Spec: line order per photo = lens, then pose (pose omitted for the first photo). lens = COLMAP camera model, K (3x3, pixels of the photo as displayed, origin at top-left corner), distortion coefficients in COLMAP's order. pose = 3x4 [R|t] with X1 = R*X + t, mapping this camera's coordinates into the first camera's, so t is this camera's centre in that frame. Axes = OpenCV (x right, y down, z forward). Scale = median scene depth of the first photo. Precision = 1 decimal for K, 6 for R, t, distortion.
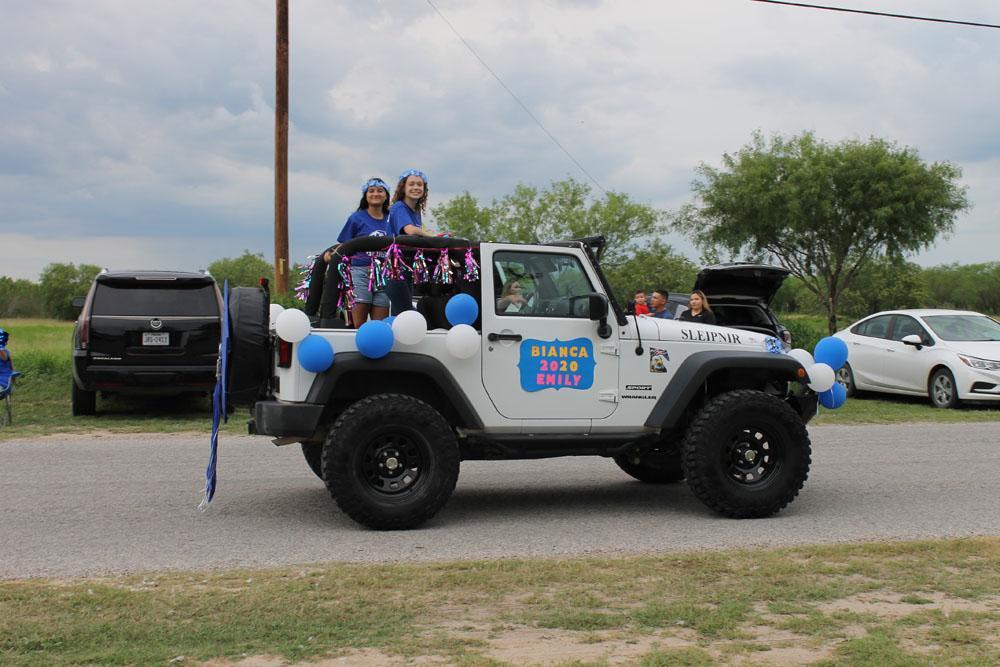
lens RADIAL K [[1379.4, 0, 500.0], [0, 1379.4, 333.5], [0, 0, 1]] dist [-0.051985, 0.083692]
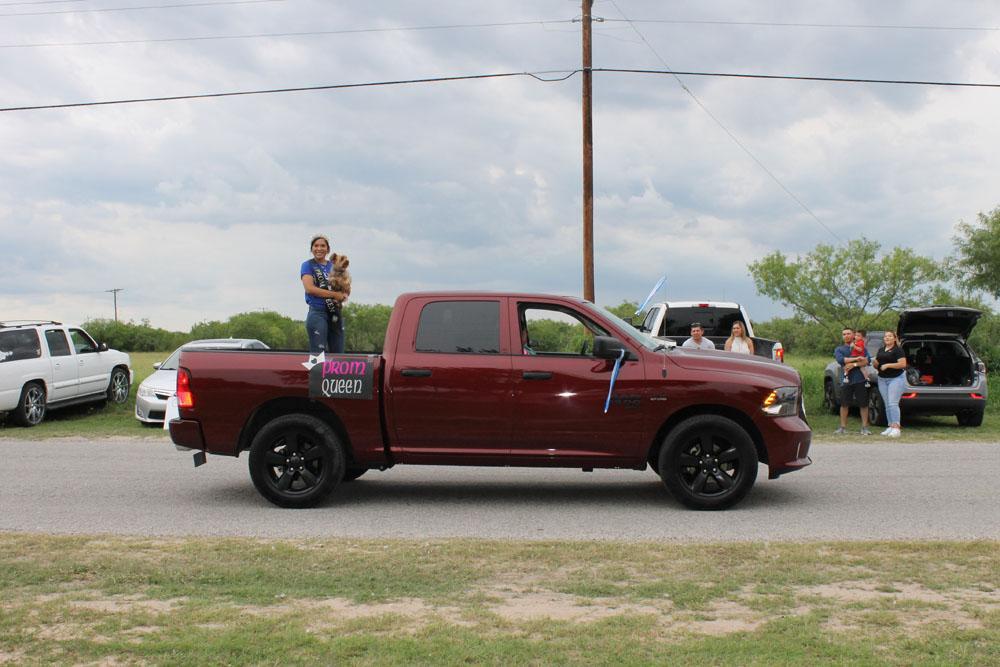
lens RADIAL K [[1078.8, 0, 500.0], [0, 1078.8, 333.5], [0, 0, 1]] dist [-0.114797, 0.142763]
pose [[0.950057, -0.010904, -0.311887, 0.113854], [0.002070, 0.999588, -0.028641, -0.001412], [0.312071, 0.026565, 0.949687, 0.002651]]
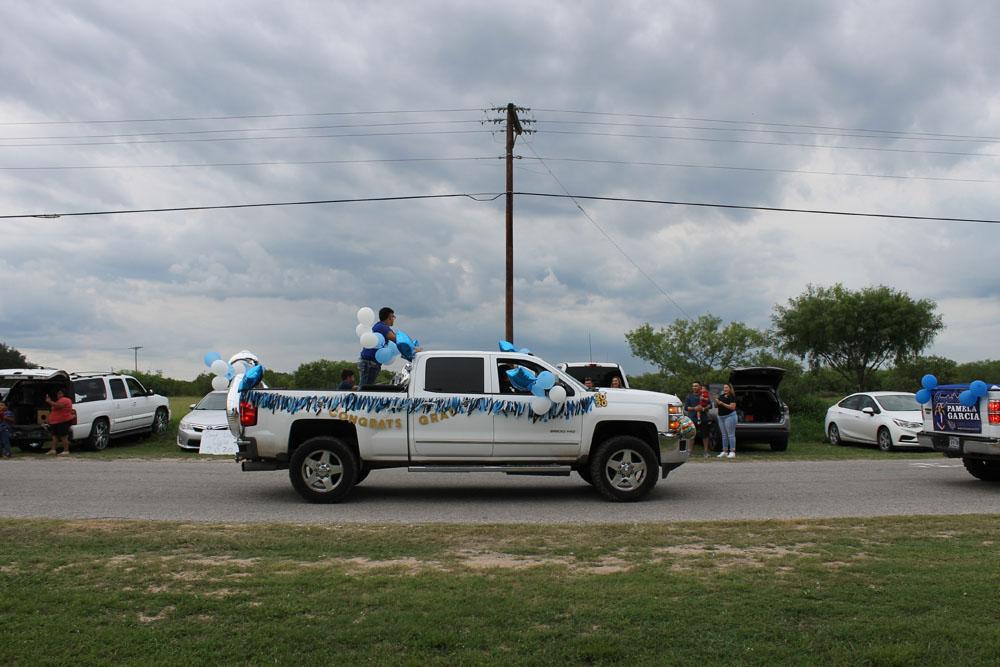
lens RADIAL K [[838.5, 0, 500.0], [0, 838.5, 333.5], [0, 0, 1]] dist [-0.165789, 0.154362]
pose [[0.971462, -0.021145, -0.236250, 0.123334], [0.000016, 0.996024, -0.089080, -0.000062], [0.237194, 0.086534, 0.967600, -0.081561]]
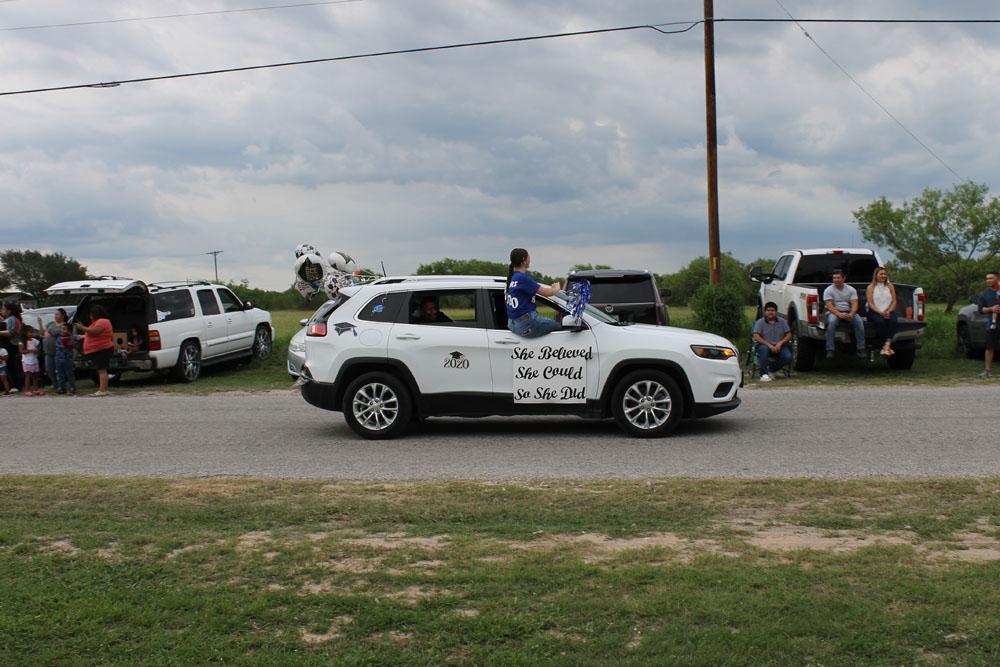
lens RADIAL K [[1065.7, 0, 500.0], [0, 1065.7, 333.5], [0, 0, 1]] dist [-0.130732, 0.162025]
pose [[0.922381, -0.013981, -0.386027, 0.061700], [0.020982, 0.999683, 0.013929, 0.000398], [0.385710, -0.020947, 0.922382, -0.030545]]
